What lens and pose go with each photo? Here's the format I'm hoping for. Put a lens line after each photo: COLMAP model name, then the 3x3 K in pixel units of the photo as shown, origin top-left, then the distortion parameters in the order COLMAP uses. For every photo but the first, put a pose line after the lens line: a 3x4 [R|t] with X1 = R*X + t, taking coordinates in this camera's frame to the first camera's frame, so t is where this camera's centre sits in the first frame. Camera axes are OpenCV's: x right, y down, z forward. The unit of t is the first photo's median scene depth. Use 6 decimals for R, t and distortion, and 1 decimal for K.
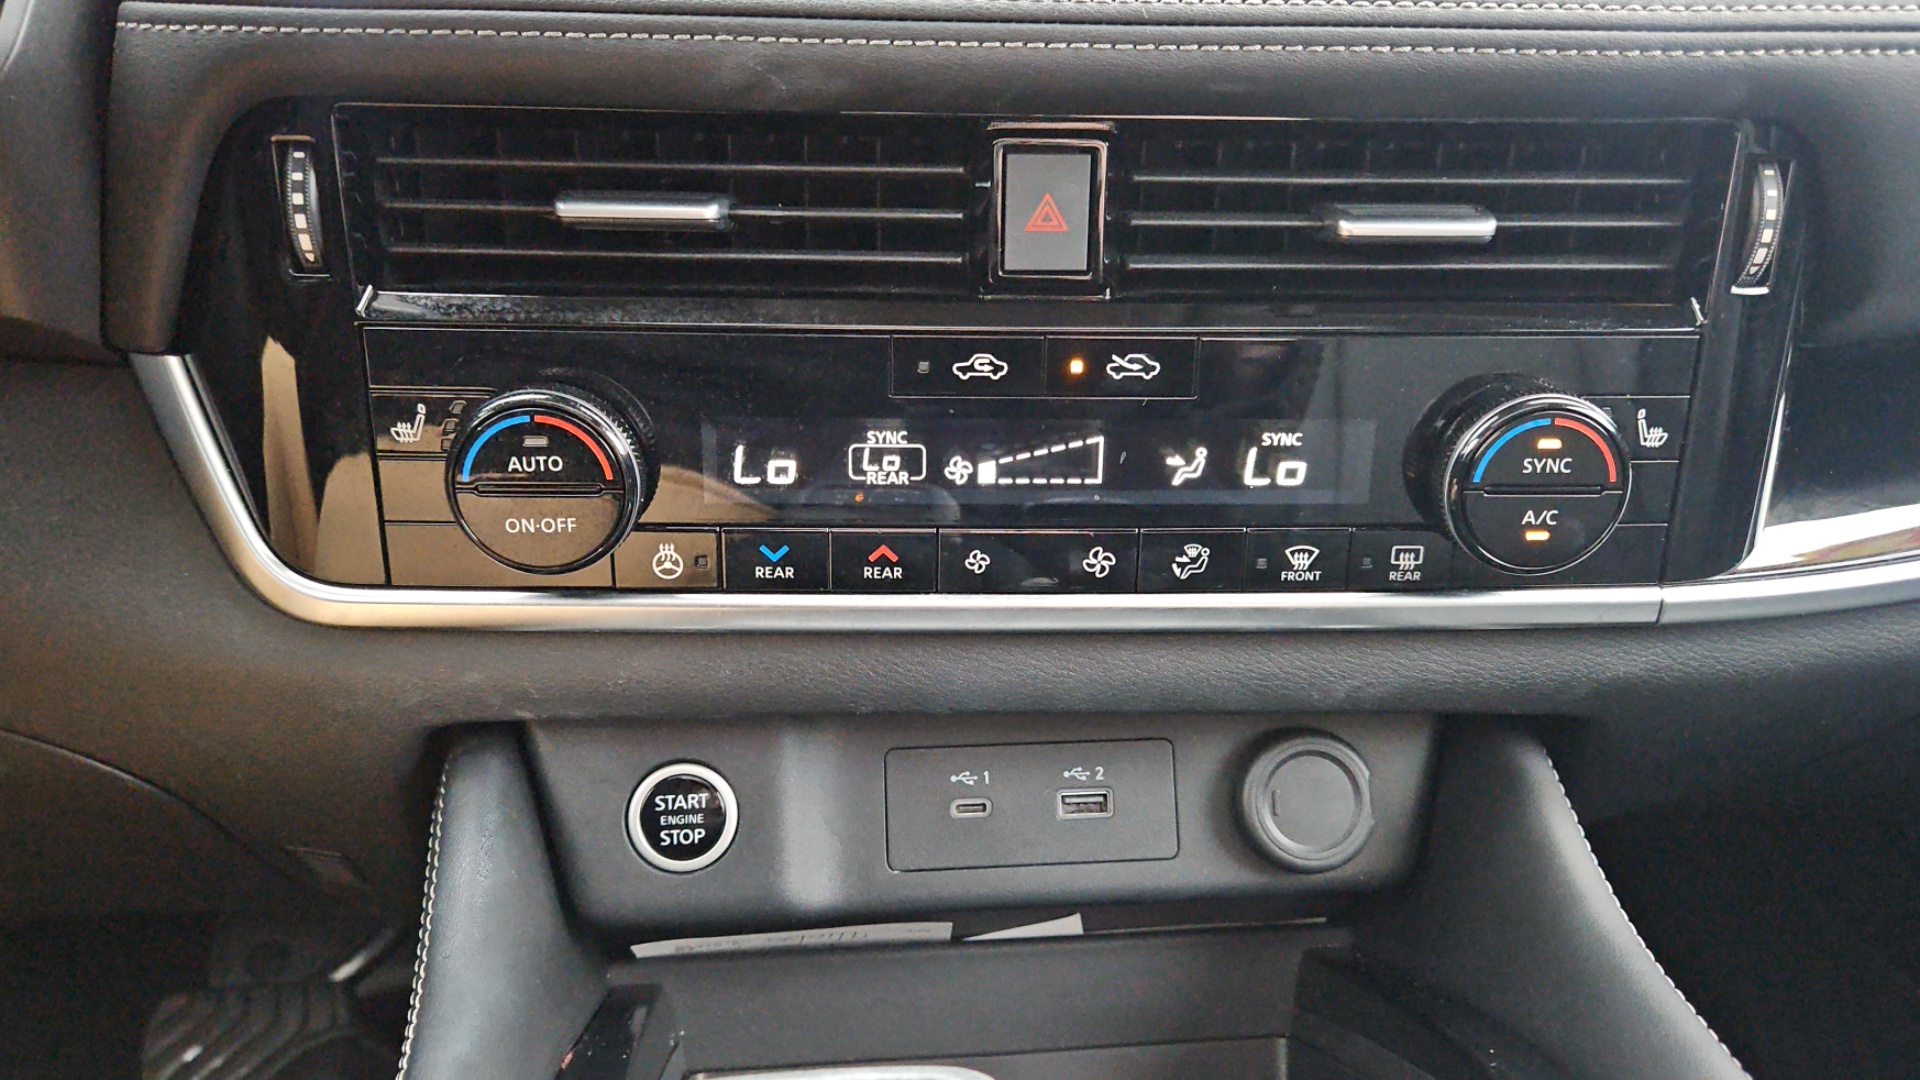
lens RADIAL K [[1359.3, 0, 963.4], [0, 1359.3, 527.2], [0, 0, 1]] dist [0.033952, 0.001110]
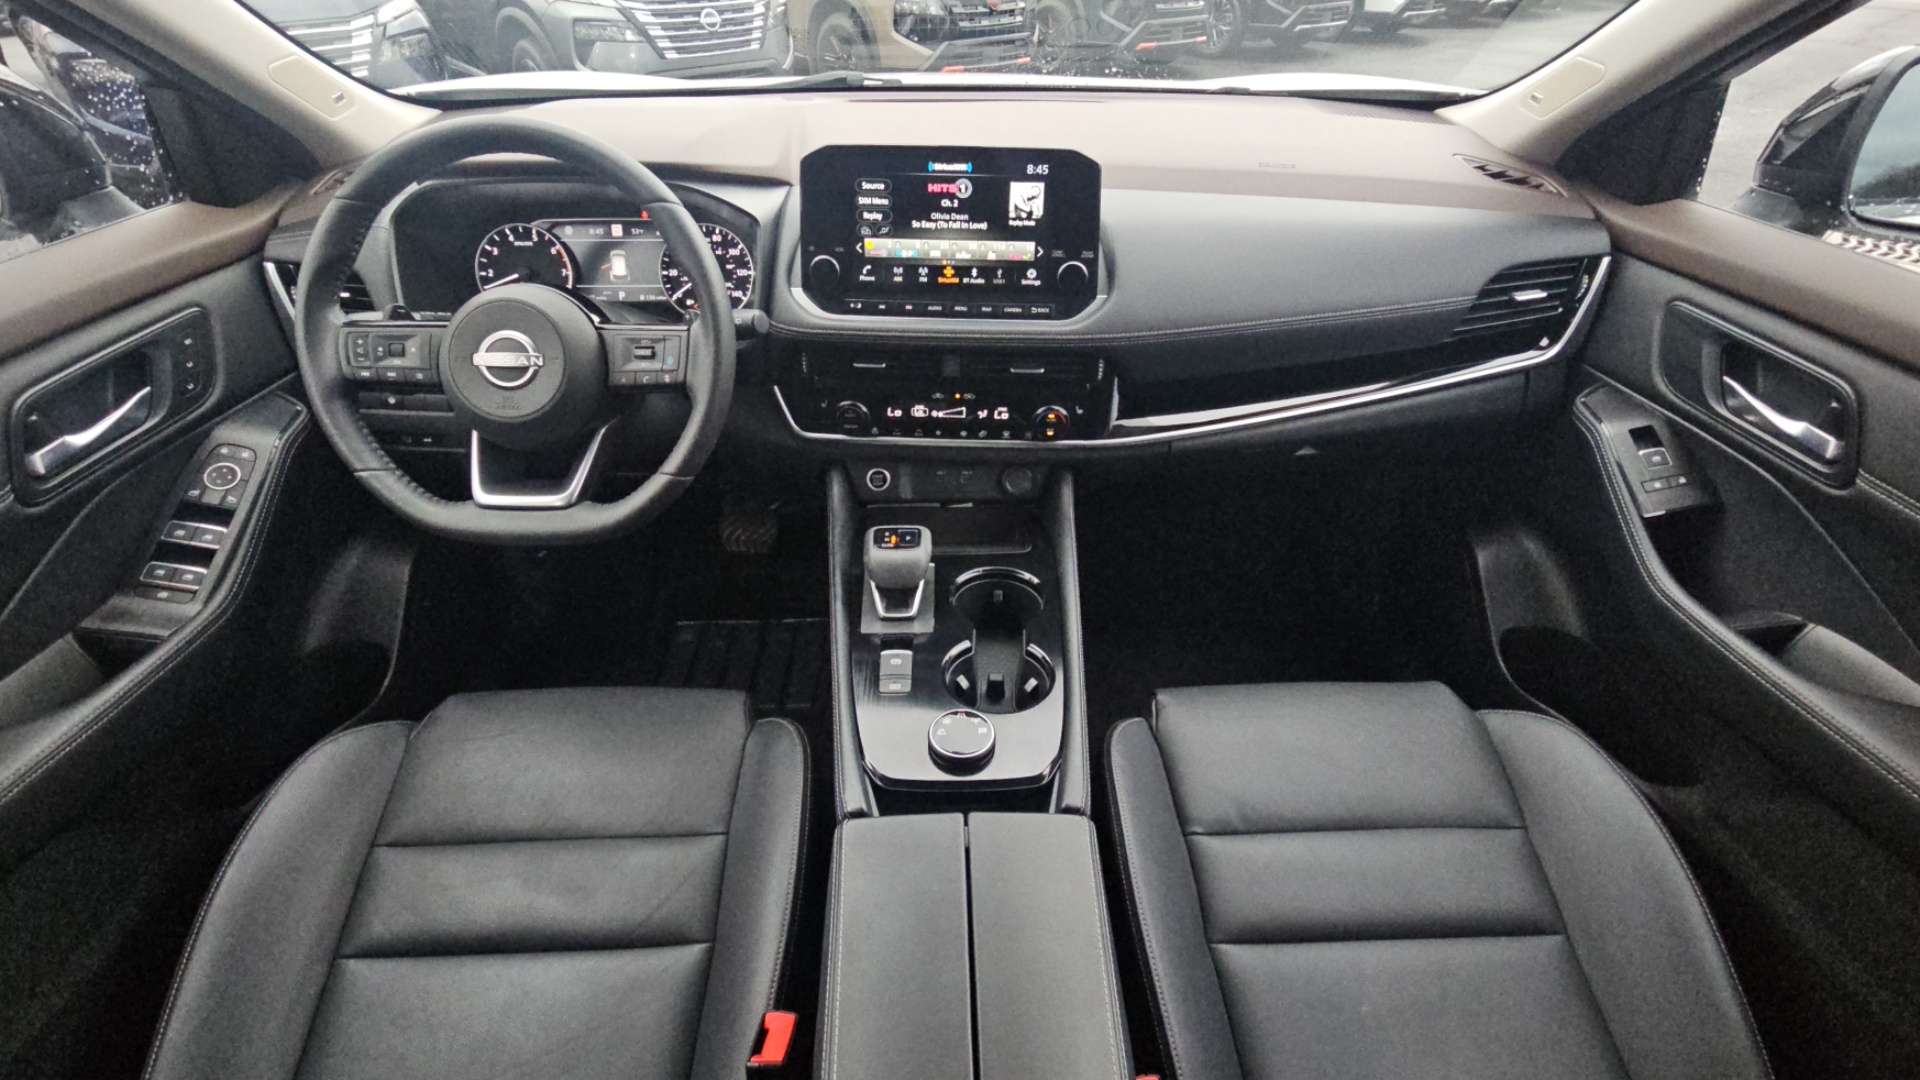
lens RADIAL K [[855.7, 0, 967.6], [0, 855.7, 525.8], [0, 0, 1]] dist [0.018244, -0.011028]
pose [[0.997096, 0.037167, -0.066467, 0.327513], [-0.014529, 0.949625, 0.313053, -0.613866], [0.074754, -0.311178, 0.947407, -1.977157]]
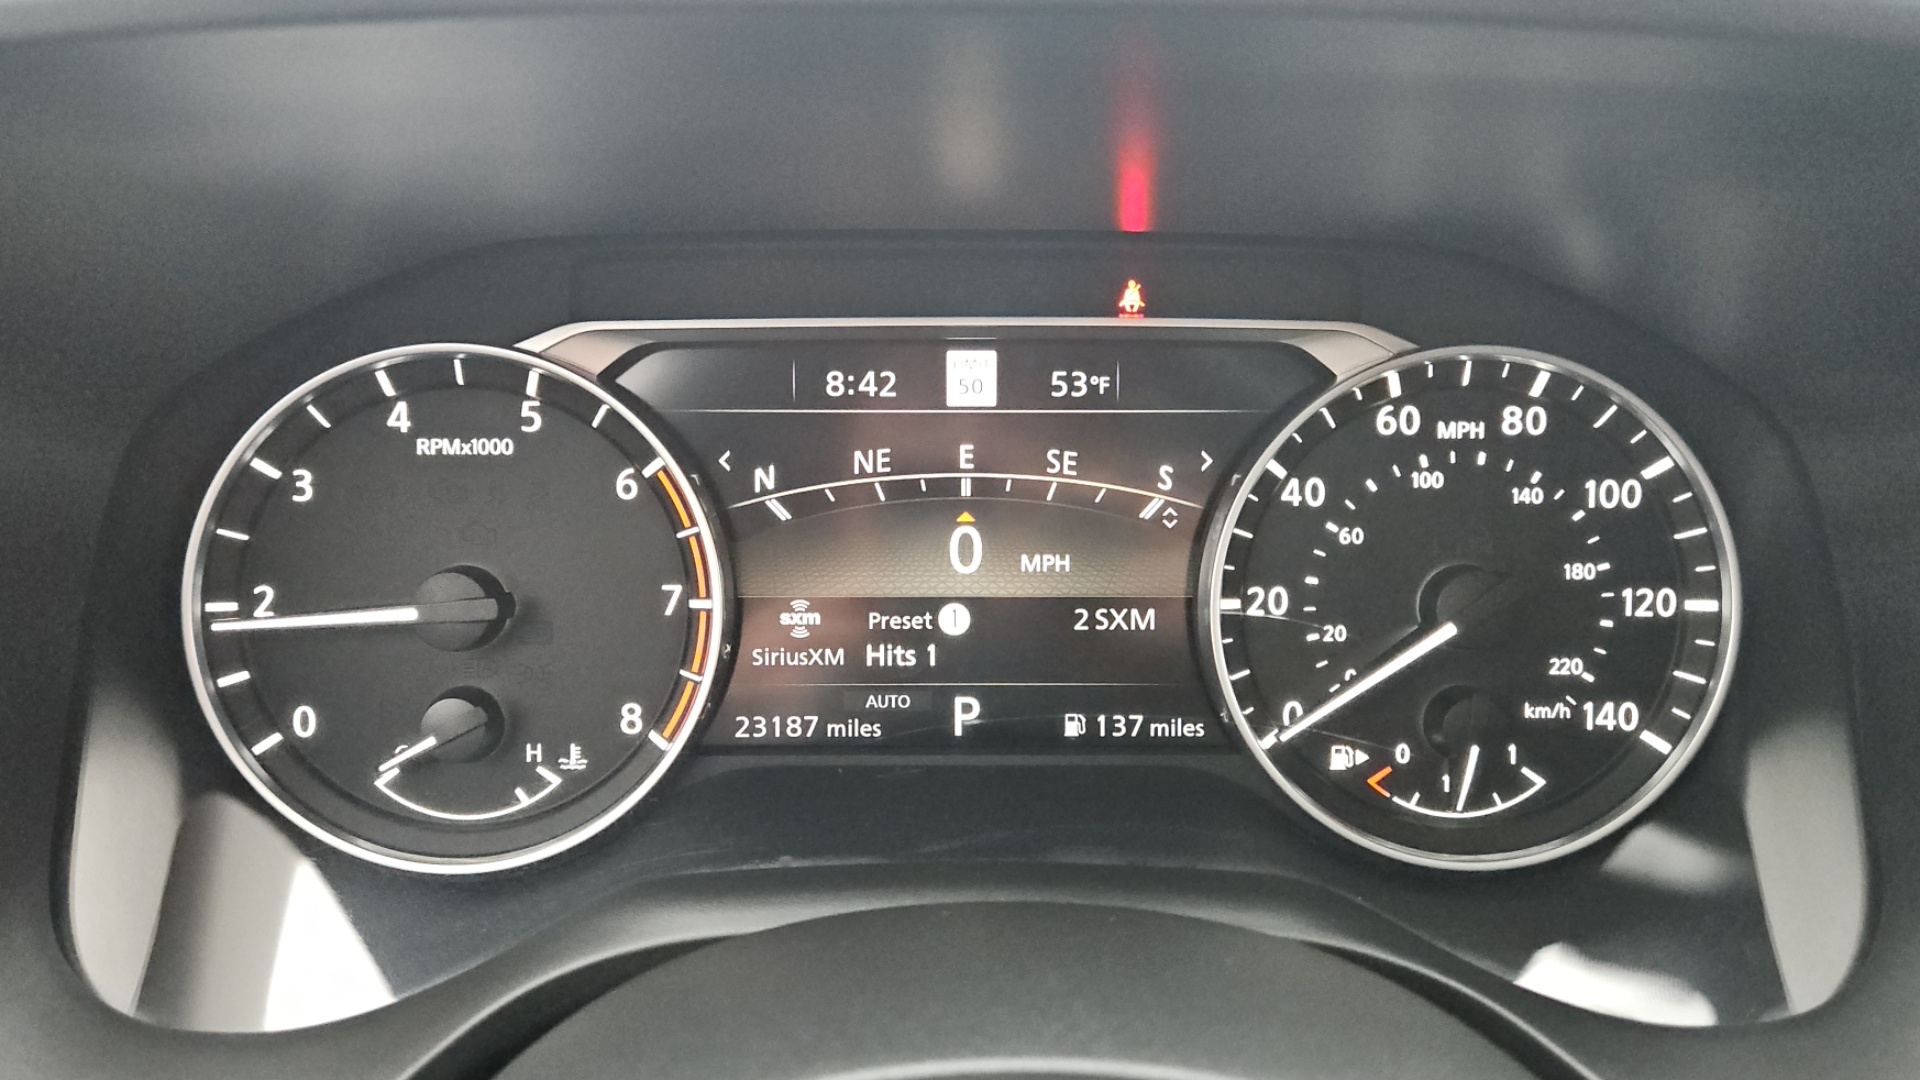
lens RADIAL K [[1450.4, 0, 968.9], [0, 1450.4, 537.3], [0, 0, 1]] dist [0.038237, -0.024815]
pose [[0.996408, 0.032316, -0.078271, -1.127540], [-0.022058, 0.991458, 0.128546, -0.656901], [0.081756, -0.126357, 0.988610, 0.266762]]
